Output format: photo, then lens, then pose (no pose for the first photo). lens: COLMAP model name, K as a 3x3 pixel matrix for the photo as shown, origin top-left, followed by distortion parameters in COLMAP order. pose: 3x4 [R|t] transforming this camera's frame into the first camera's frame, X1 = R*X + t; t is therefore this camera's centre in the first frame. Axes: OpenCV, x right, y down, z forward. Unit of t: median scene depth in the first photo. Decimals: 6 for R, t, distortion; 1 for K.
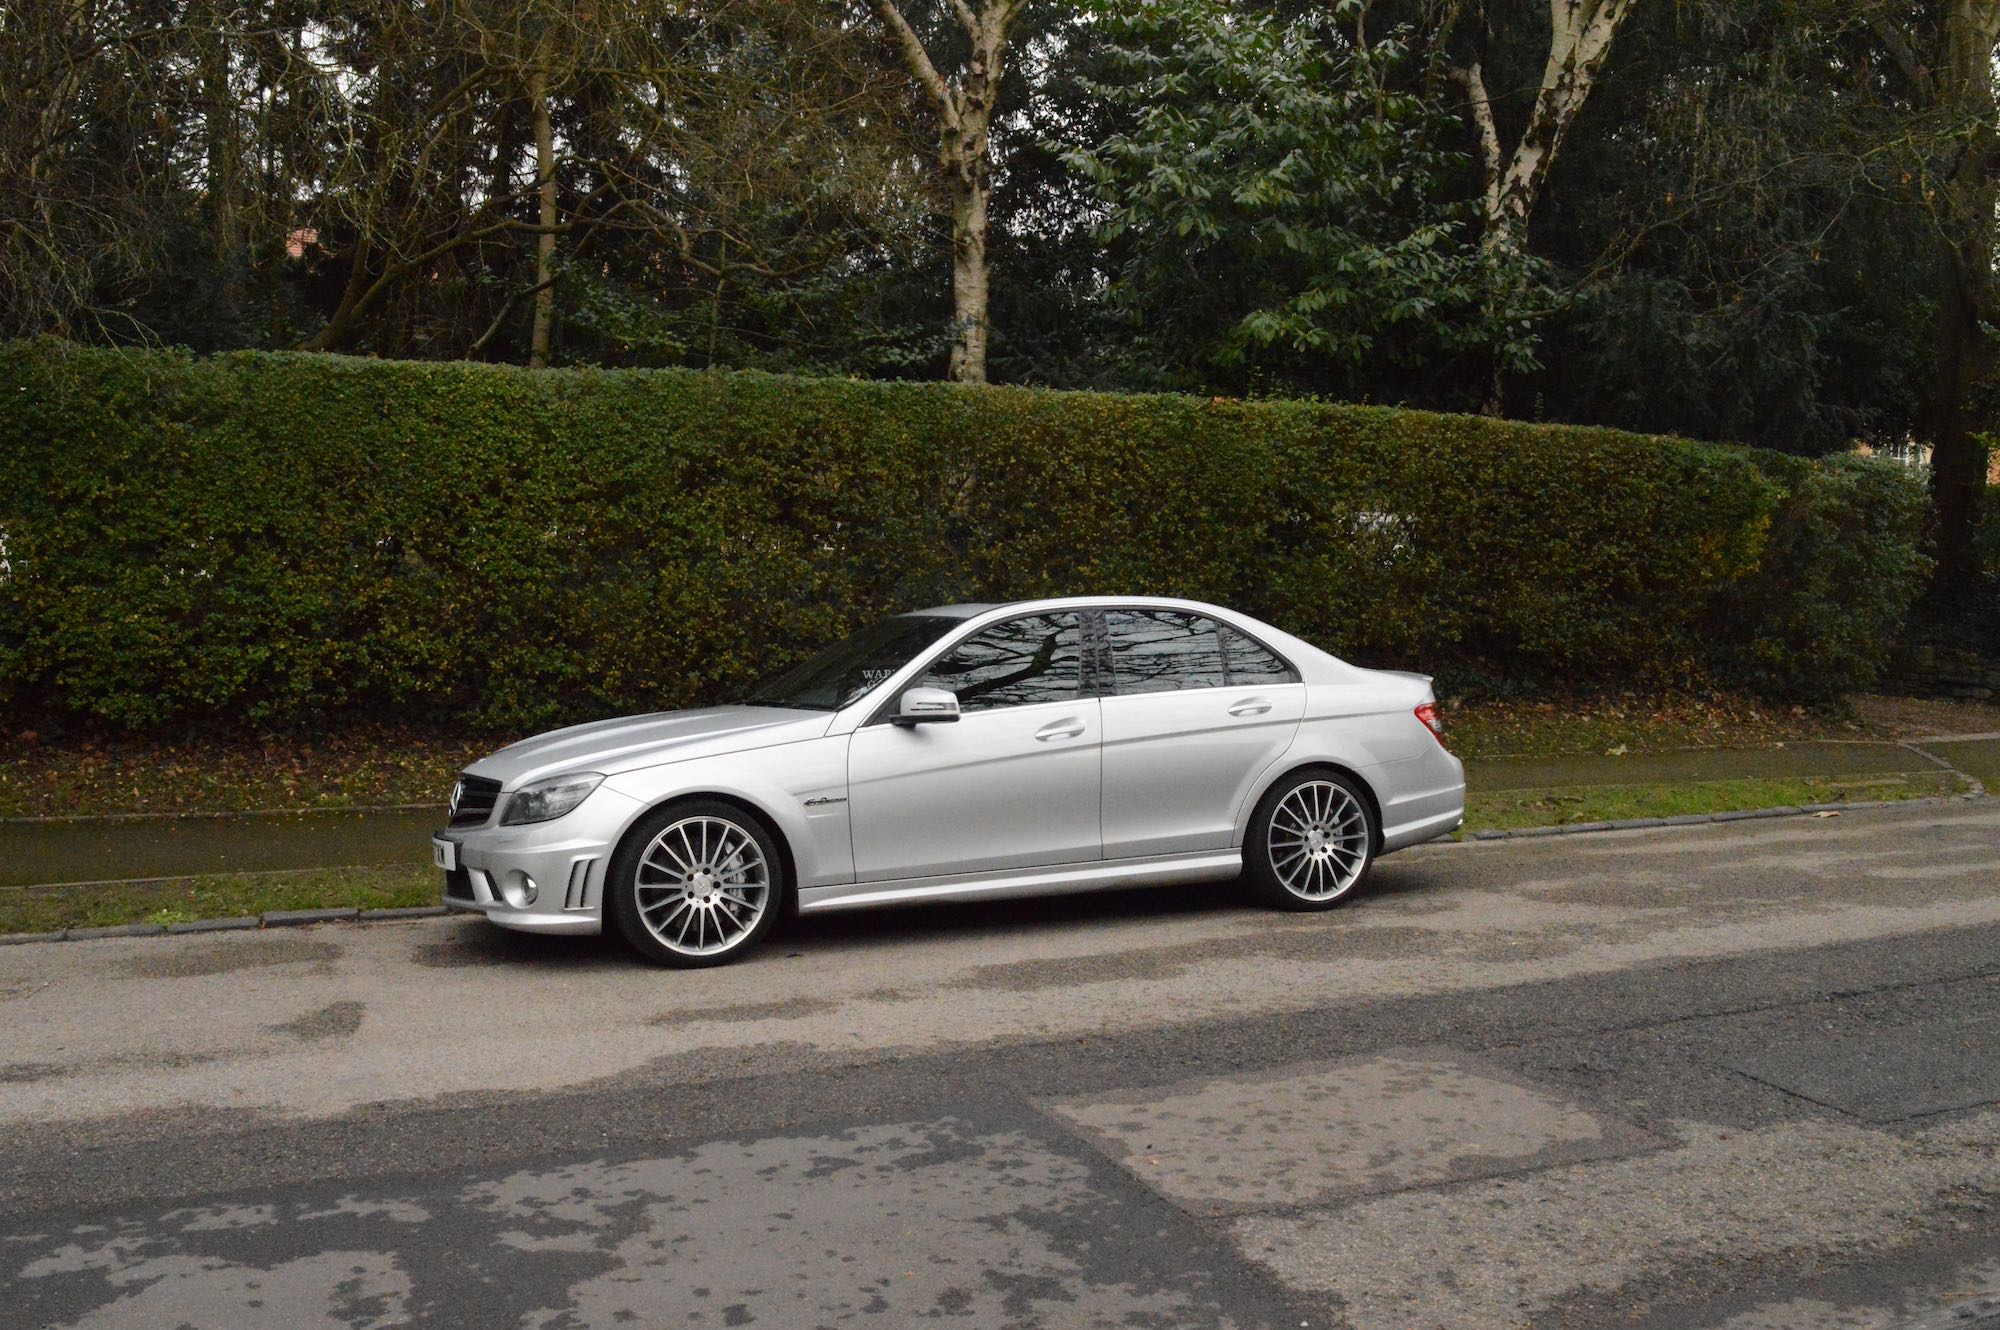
lens RADIAL K [[1894.9, 0, 1000.0], [0, 1894.9, 665.0], [0, 0, 1]] dist [-0.076942, -0.000190]
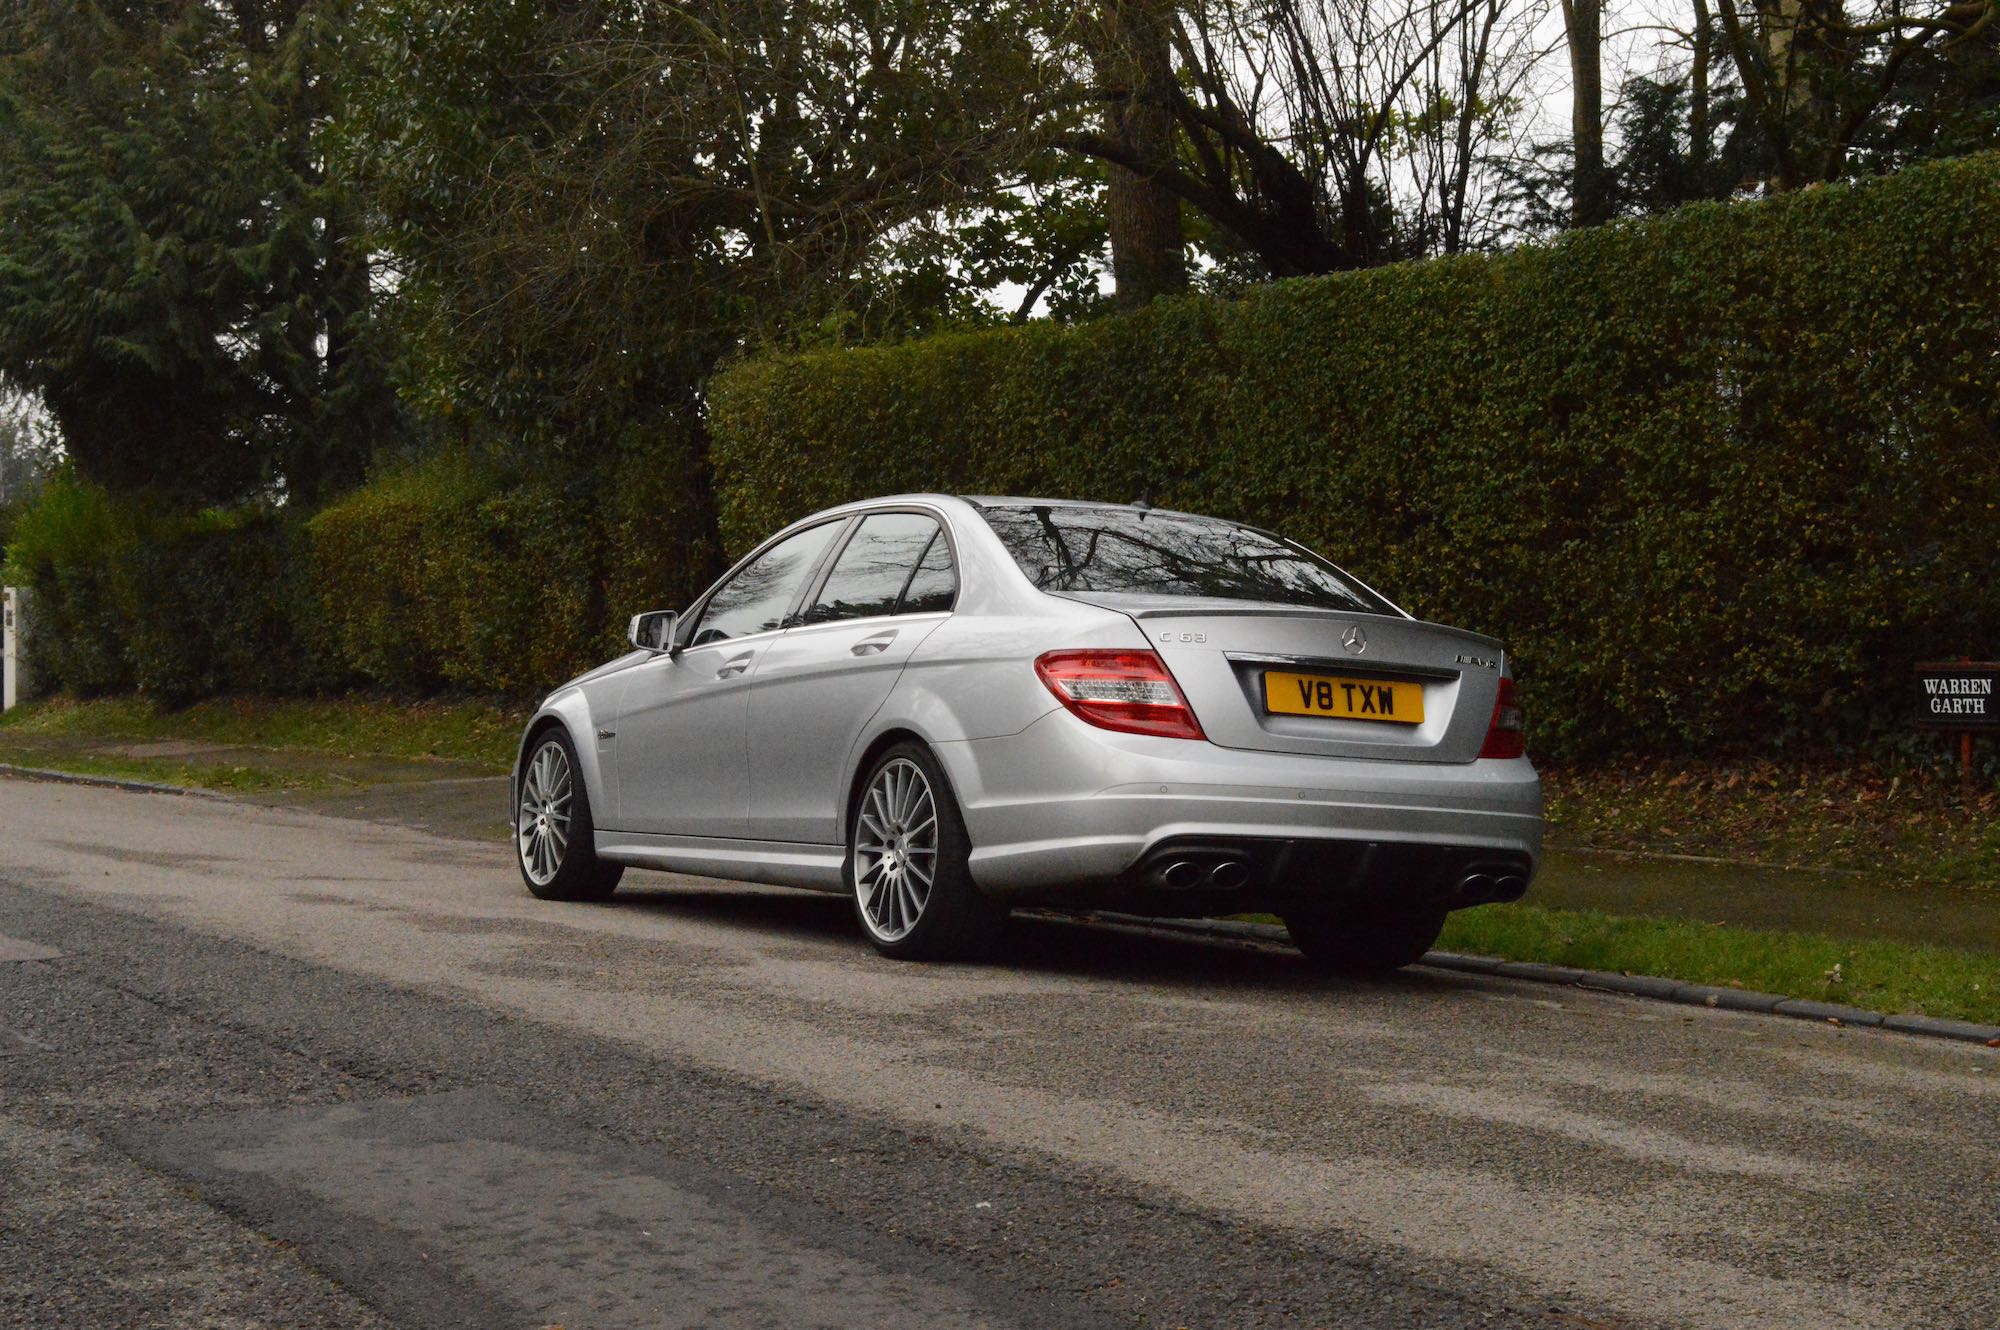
lens RADIAL K [[3157.6, 0, 1000.0], [0, 3157.6, 665.0], [0, 0, 1]] dist [-0.000046, 0.026775]
pose [[0.077087, -0.009062, -0.996983, 0.957780], [-0.062596, 0.997942, -0.013911, 0.032112], [0.995057, 0.063479, 0.076361, 0.720897]]
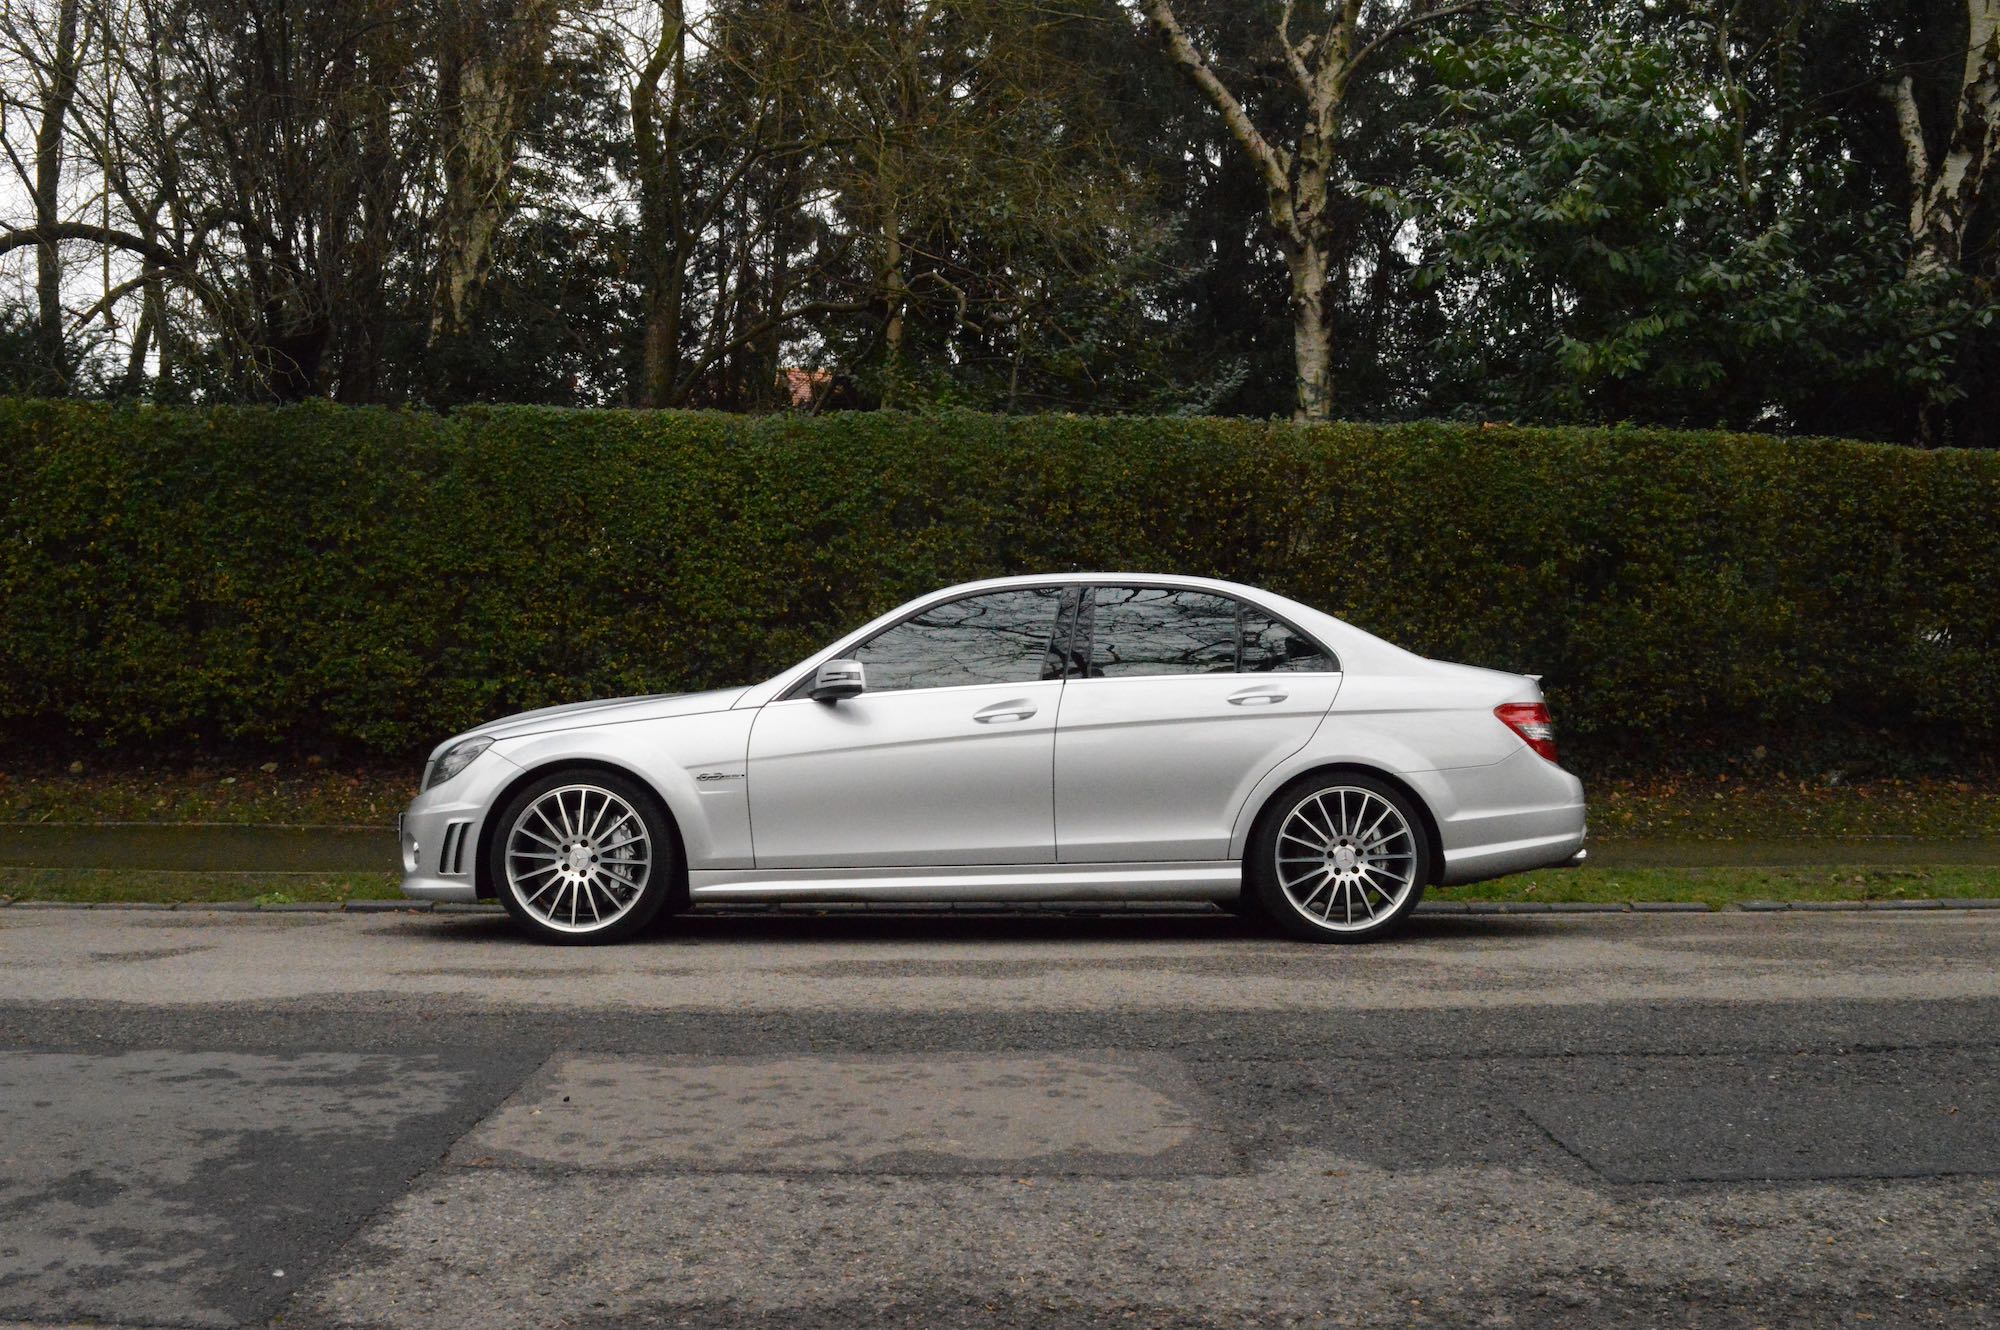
lens RADIAL K [[1772.1, 0, 1000.0], [0, 1772.1, 665.0], [0, 0, 1]] dist [-0.081500, 0.014318]
pose [[0.928381, -0.010747, -0.371474, 0.240707], [-0.022995, 0.996005, -0.086282, 0.059962], [0.370918, 0.088644, 0.924425, 0.165750]]
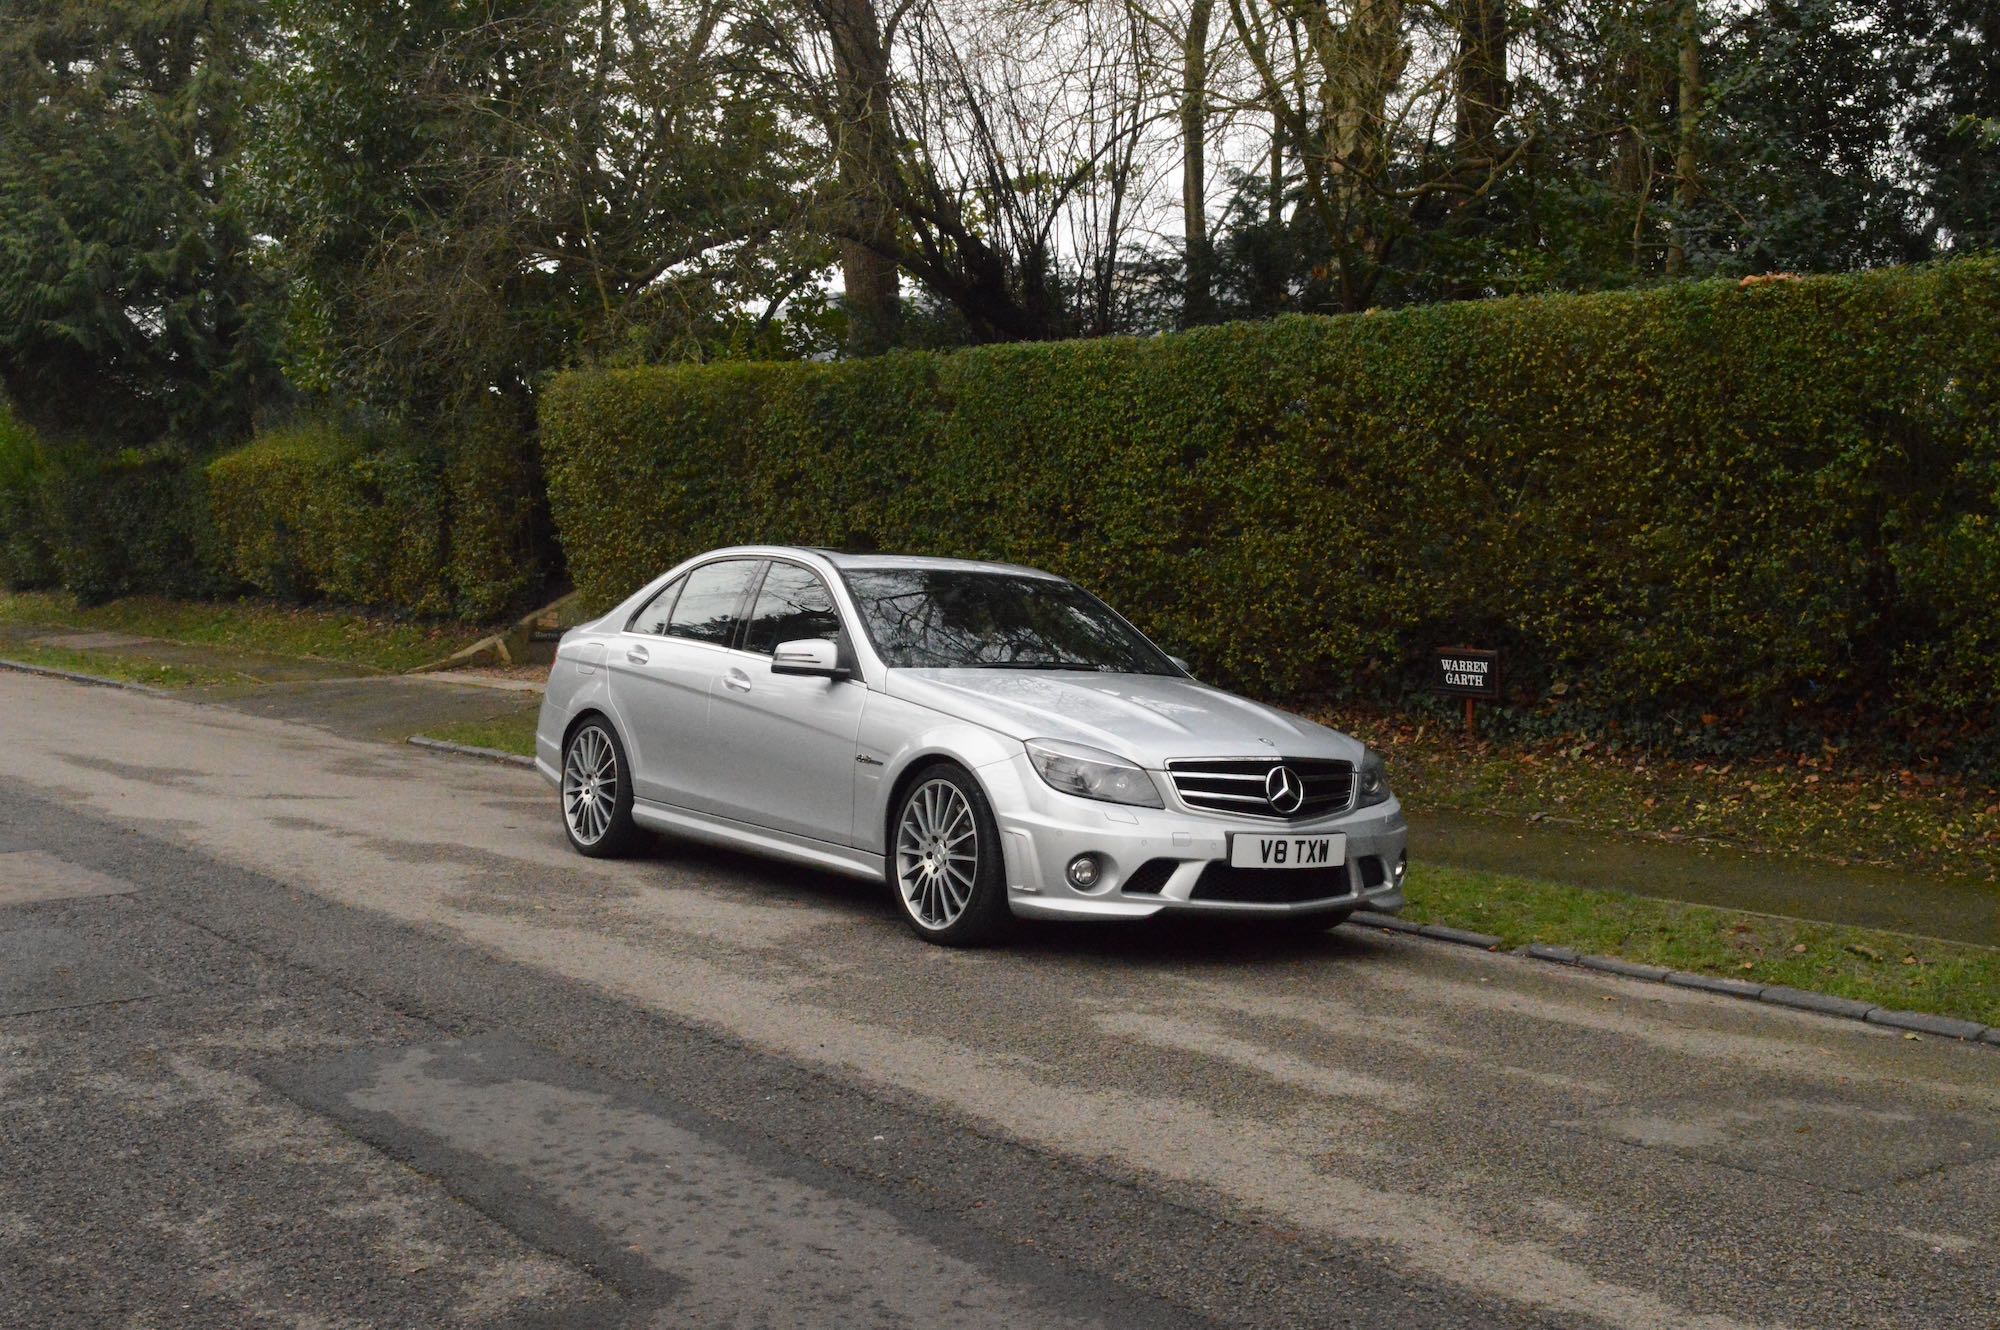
lens RADIAL K [[2453.4, 0, 1000.0], [0, 2453.4, 665.0], [0, 0, 1]] dist [-0.032653, -0.060845]
pose [[0.192043, 0.044431, -0.980380, 1.036450], [-0.068394, 0.997152, 0.031793, -0.017775], [0.979000, 0.060947, 0.194534, 0.674877]]
